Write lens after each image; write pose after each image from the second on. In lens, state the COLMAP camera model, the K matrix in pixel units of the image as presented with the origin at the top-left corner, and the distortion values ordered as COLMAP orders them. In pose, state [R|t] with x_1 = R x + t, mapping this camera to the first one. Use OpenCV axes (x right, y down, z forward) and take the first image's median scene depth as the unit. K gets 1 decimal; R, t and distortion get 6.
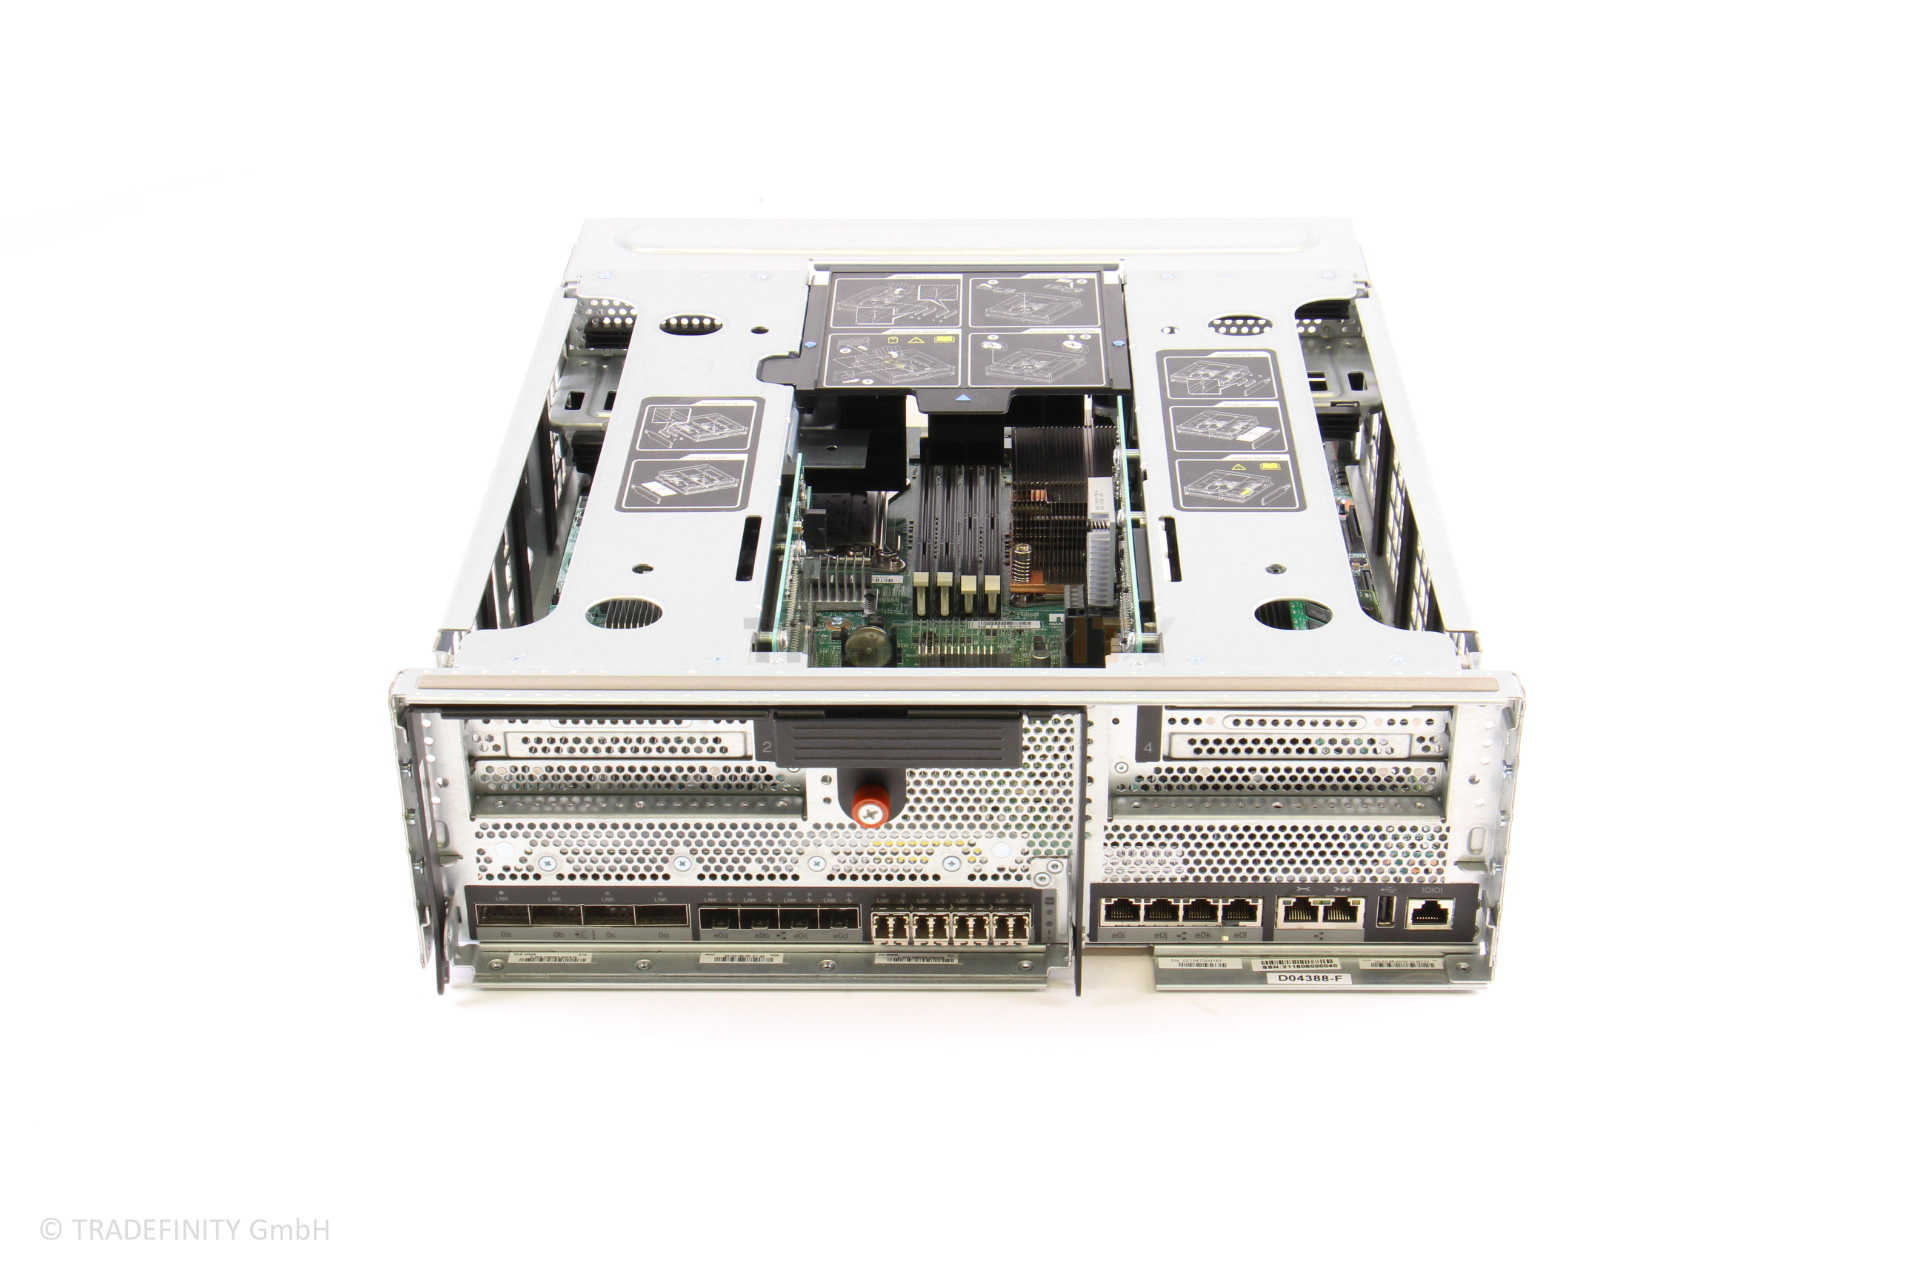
lens RADIAL K [[2758.8, 0, 958.6], [0, 2758.8, 634.8], [0, 0, 1]] dist [0.034694, 0.000000]
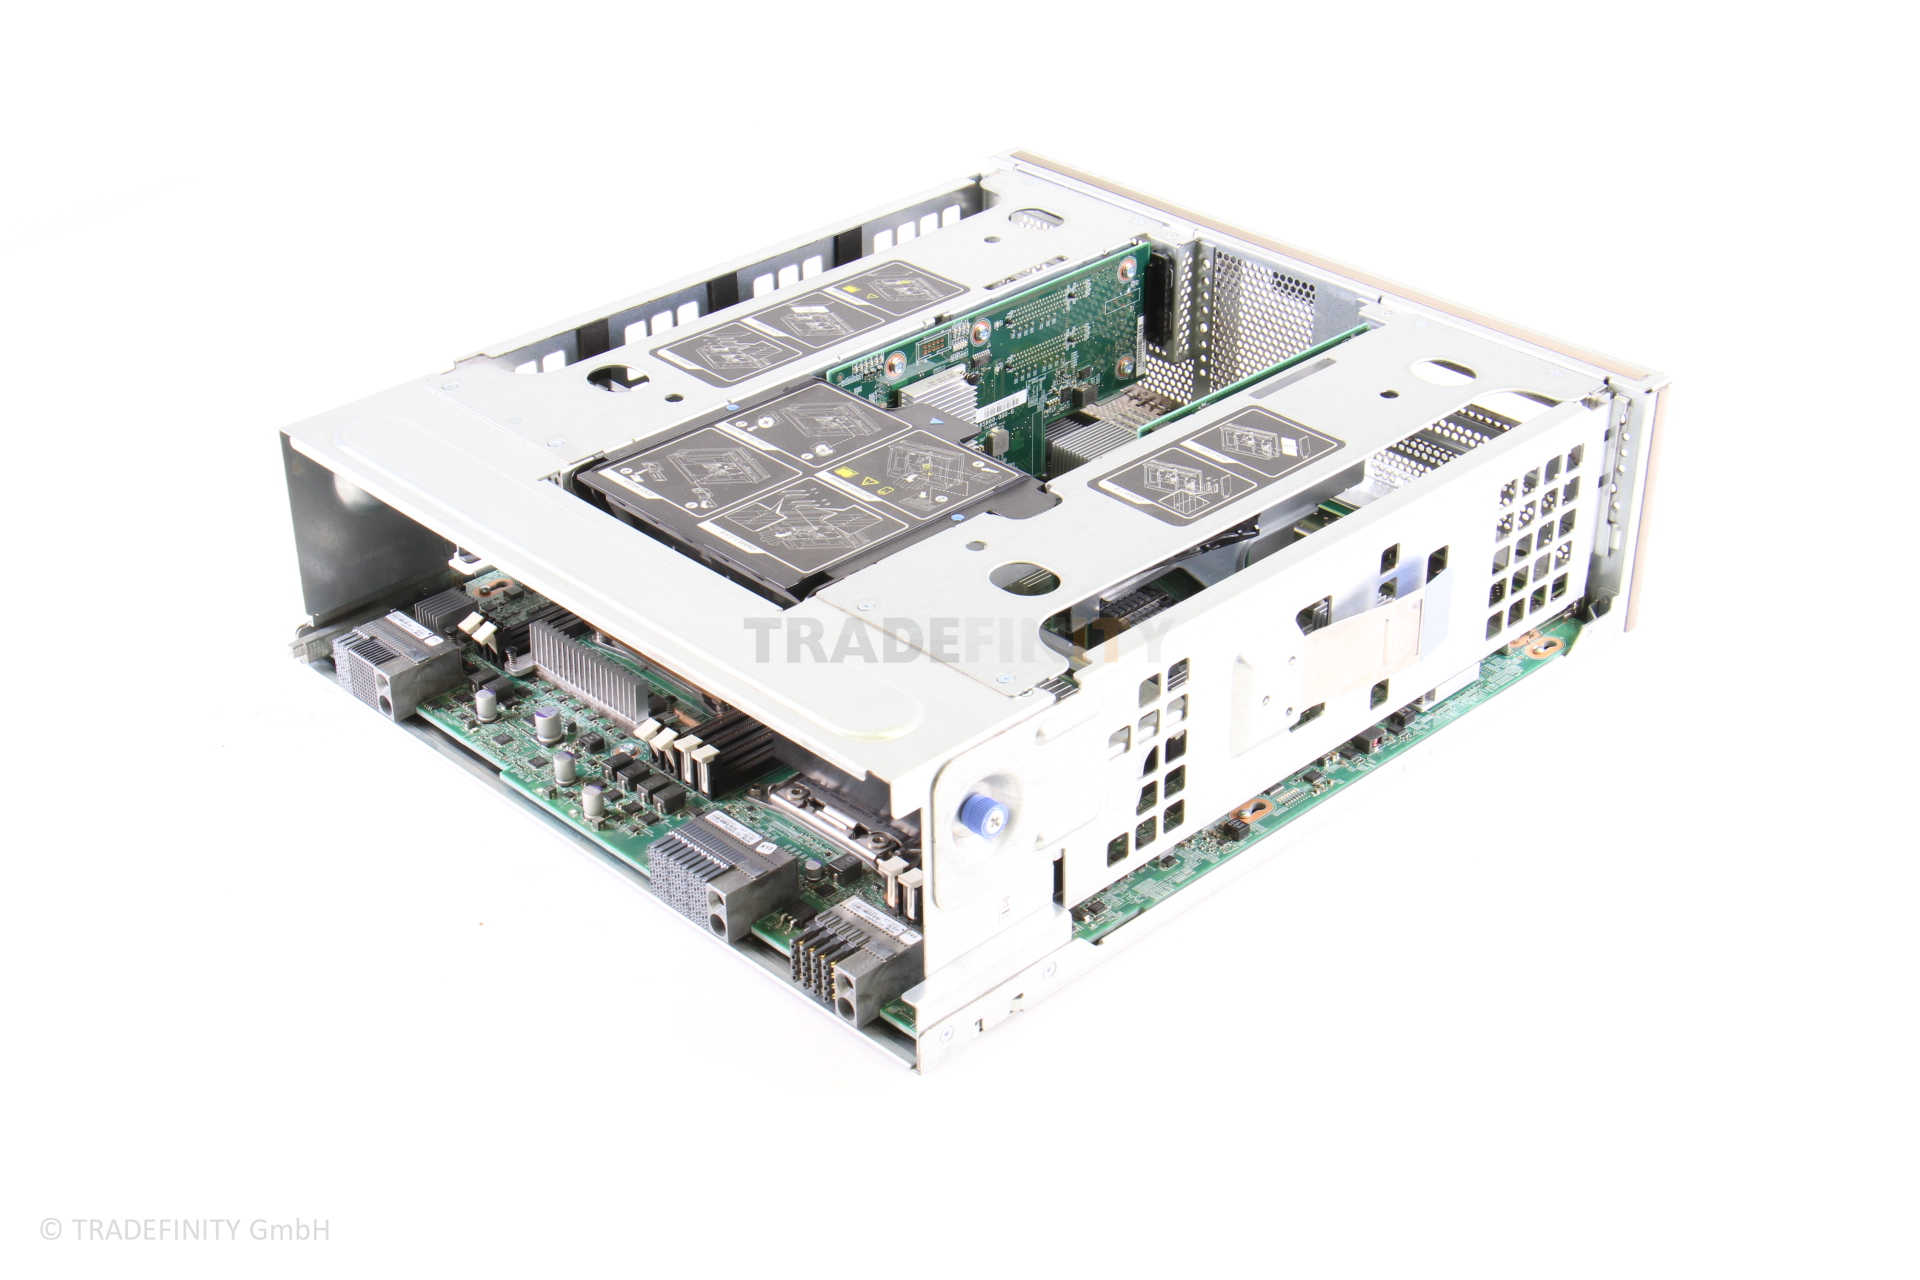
lens RADIAL K [[2758.8, 0, 960.8], [0, 2758.8, 633.1], [0, 0, 1]] dist [0.034694, 0.000000]
pose [[-0.706111, -0.352897, 0.613898, -0.632142], [0.367911, 0.557915, 0.743890, -0.768431], [-0.605019, 0.751129, -0.264116, 1.304887]]
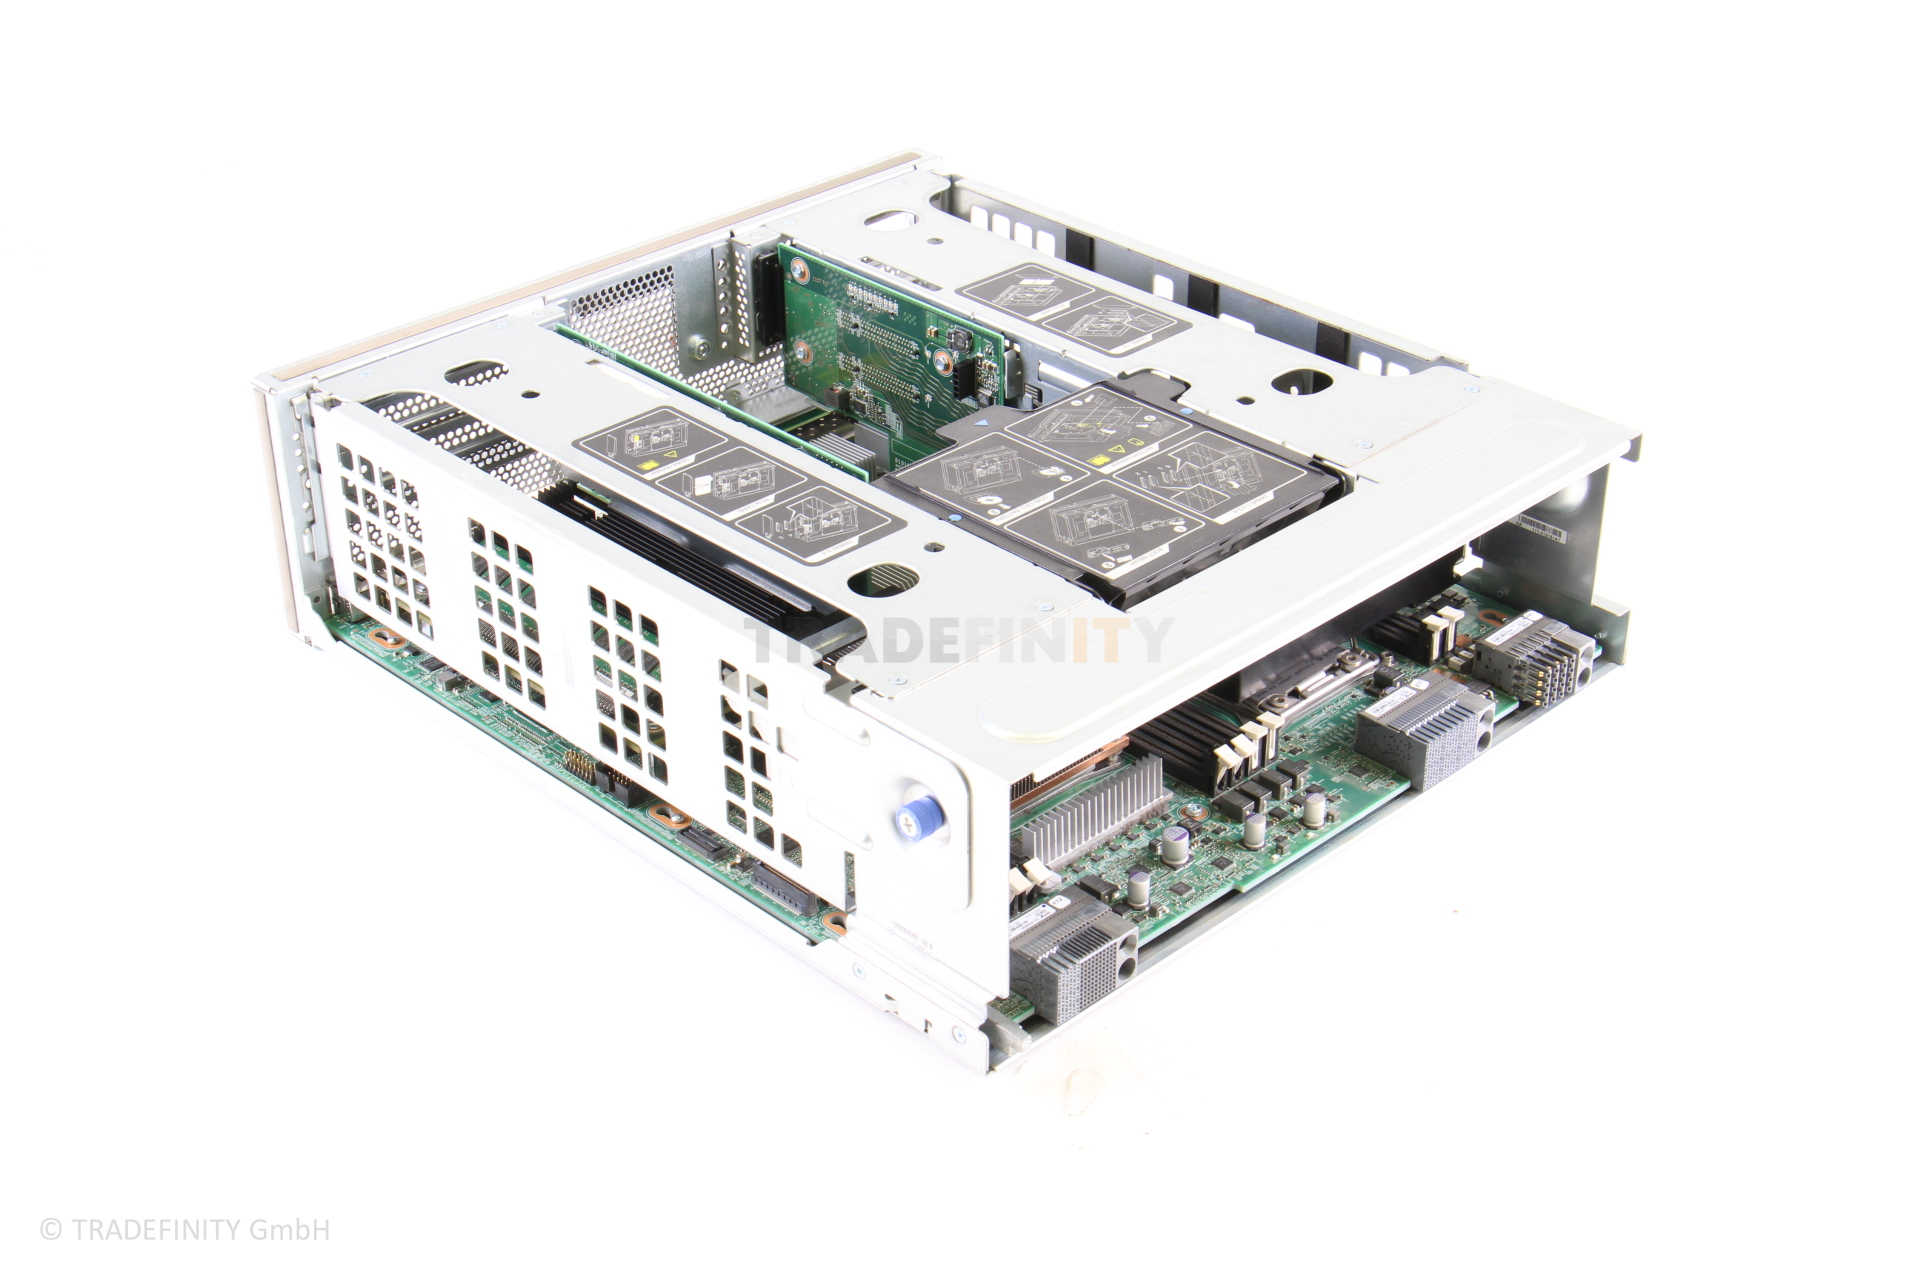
lens RADIAL K [[2758.8, 0, 969.2], [0, 2758.8, 645.7], [0, 0, 1]] dist [0.034694, 0.000000]
pose [[-0.703060, 0.370144, -0.607207, 0.627363], [-0.356802, 0.554998, 0.751445, -0.774140], [0.615141, 0.744964, -0.258129, 1.303480]]
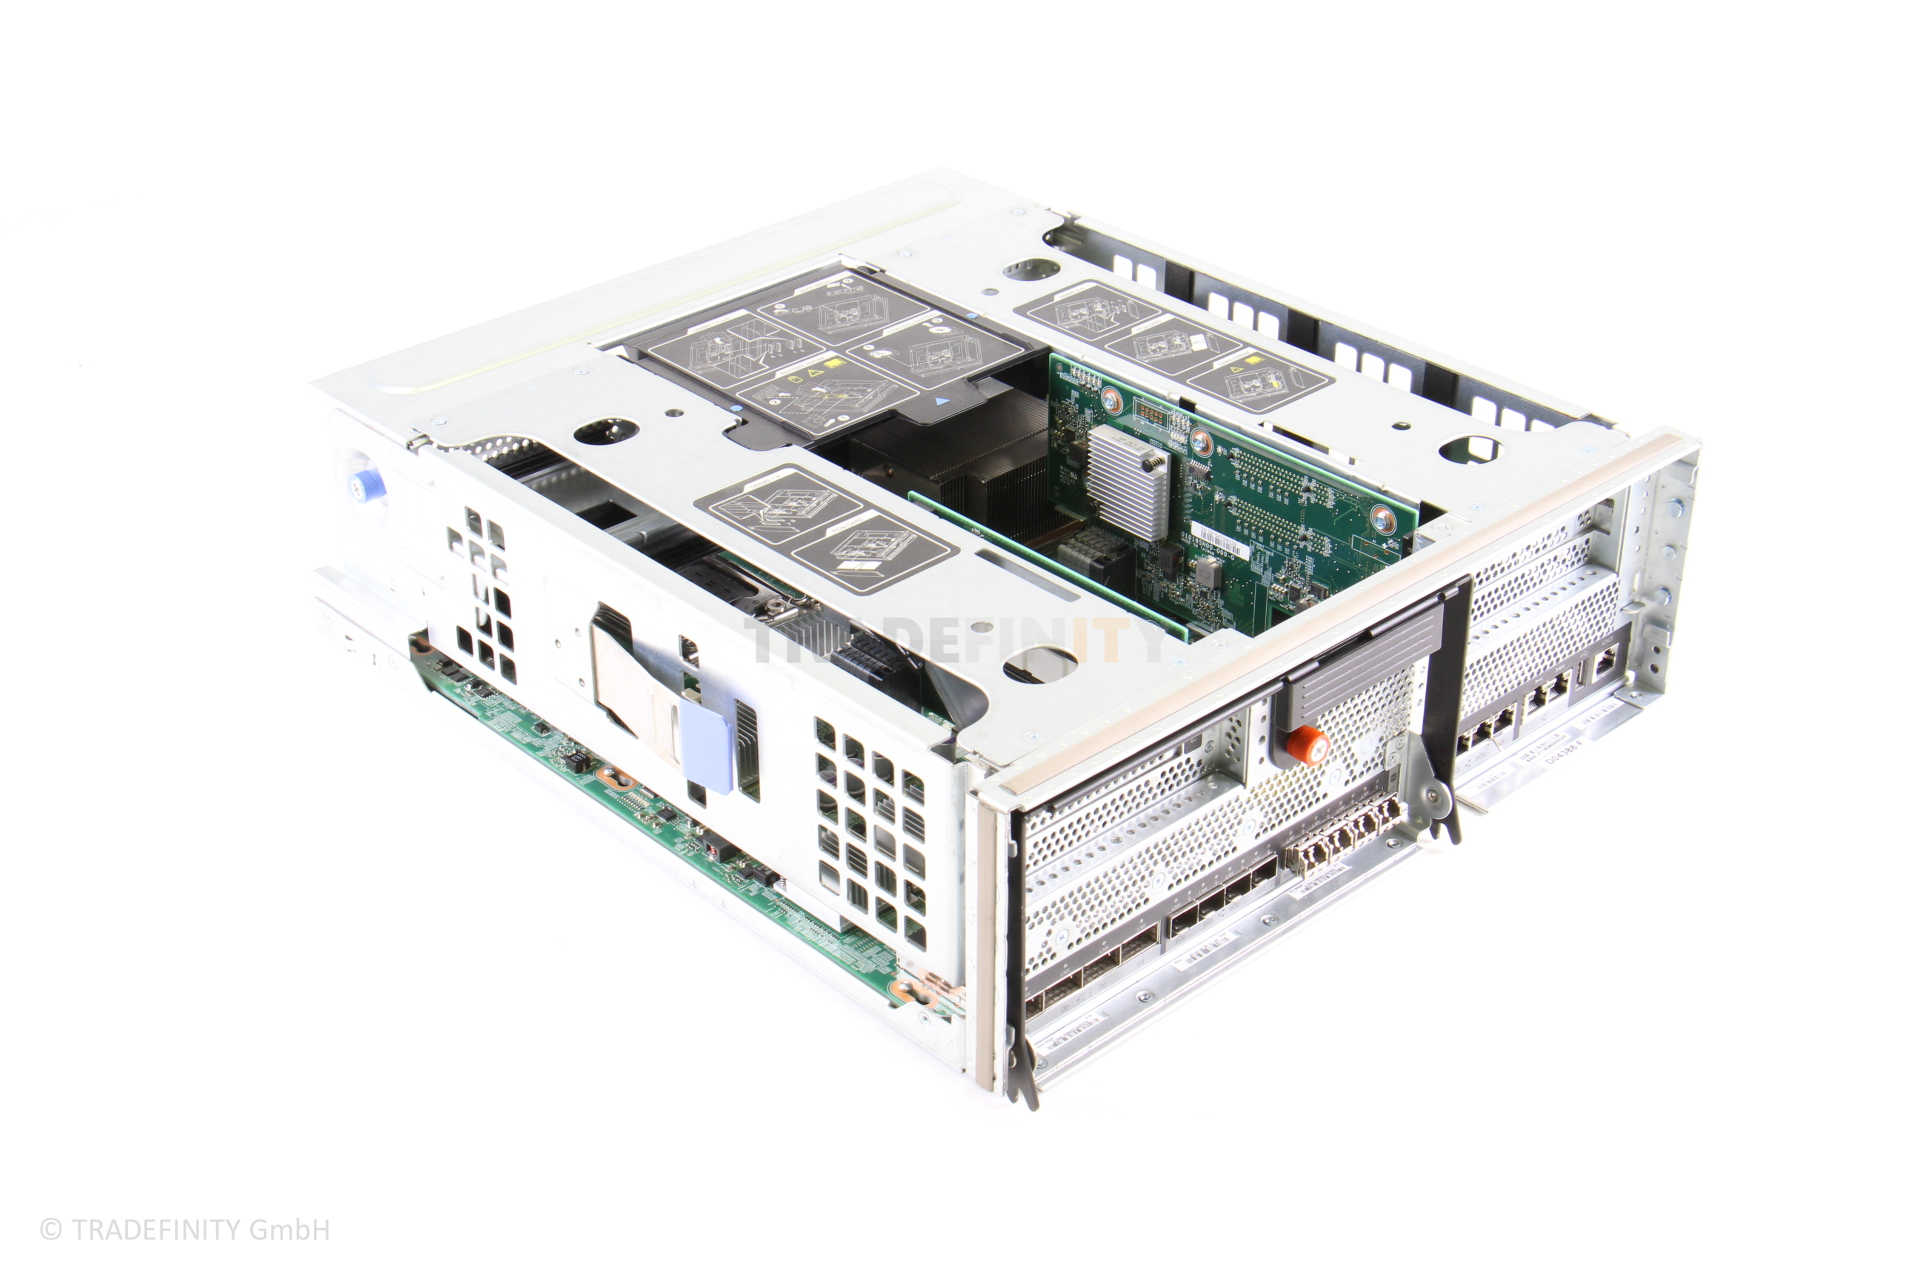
lens RADIAL K [[2758.8, 0, 972.6], [0, 2758.8, 645.4], [0, 0, 1]] dist [0.034694, 0.000000]
pose [[0.720596, -0.352691, 0.596951, -0.613685], [0.352291, 0.927786, 0.122897, -0.121754], [-0.597188, 0.121742, 0.792809, 0.212262]]
